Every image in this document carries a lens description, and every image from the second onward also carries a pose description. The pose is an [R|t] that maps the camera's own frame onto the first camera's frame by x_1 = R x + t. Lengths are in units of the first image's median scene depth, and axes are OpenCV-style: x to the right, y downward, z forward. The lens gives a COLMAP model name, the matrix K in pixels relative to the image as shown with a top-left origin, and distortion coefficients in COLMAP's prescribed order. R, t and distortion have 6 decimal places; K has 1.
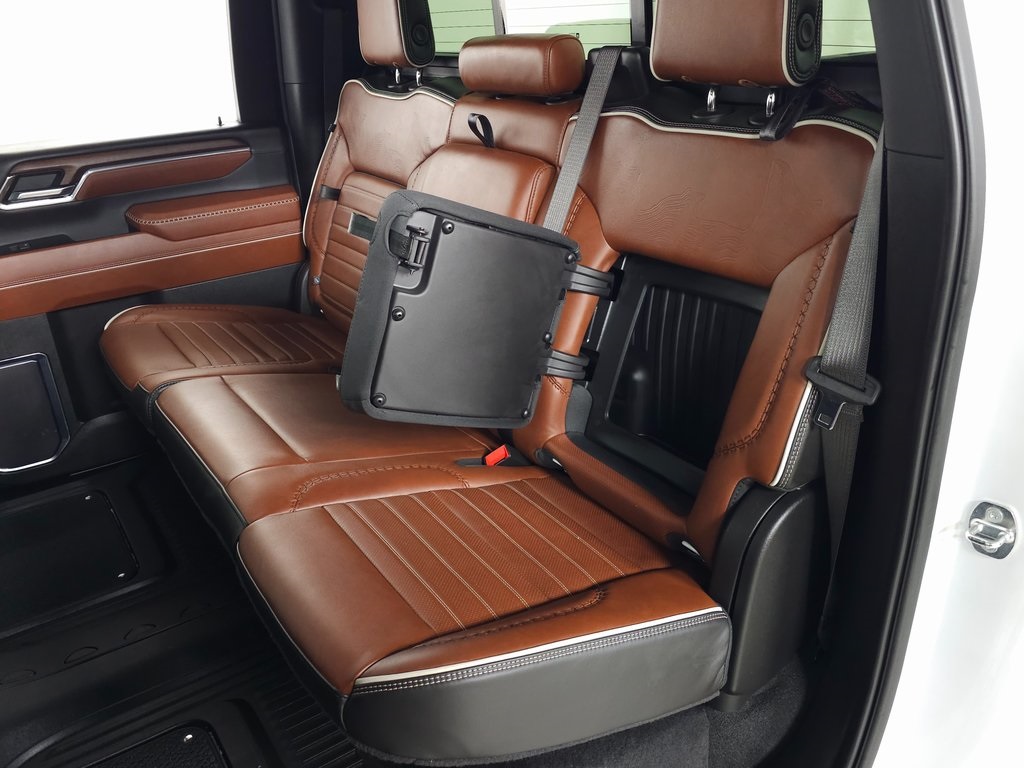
lens RADIAL K [[825.0, 0, 513.8], [0, 825.0, 368.5], [0, 0, 1]] dist [0.043909, -0.055865]
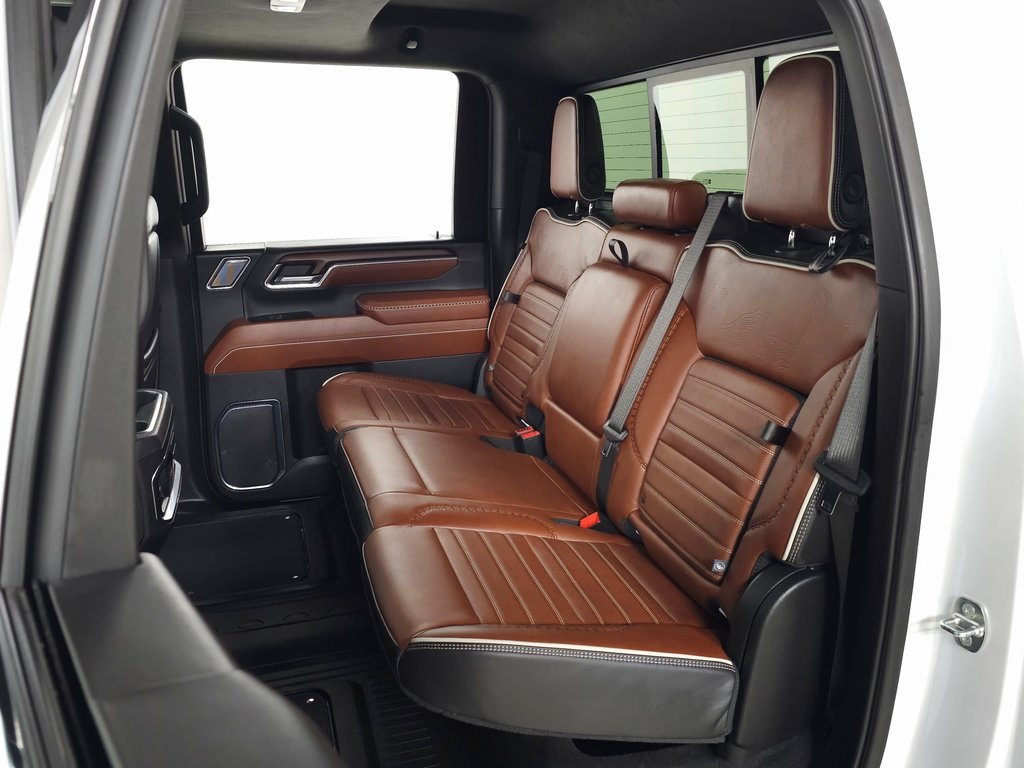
lens RADIAL K [[825.0, 0, 517.3], [0, 825.0, 378.1], [0, 0, 1]] dist [0.043909, -0.055865]
pose [[0.956130, 0.109592, -0.271670, 0.172108], [-0.145523, 0.982555, -0.115798, 0.056467], [0.254240, 0.150252, 0.955399, -0.171989]]
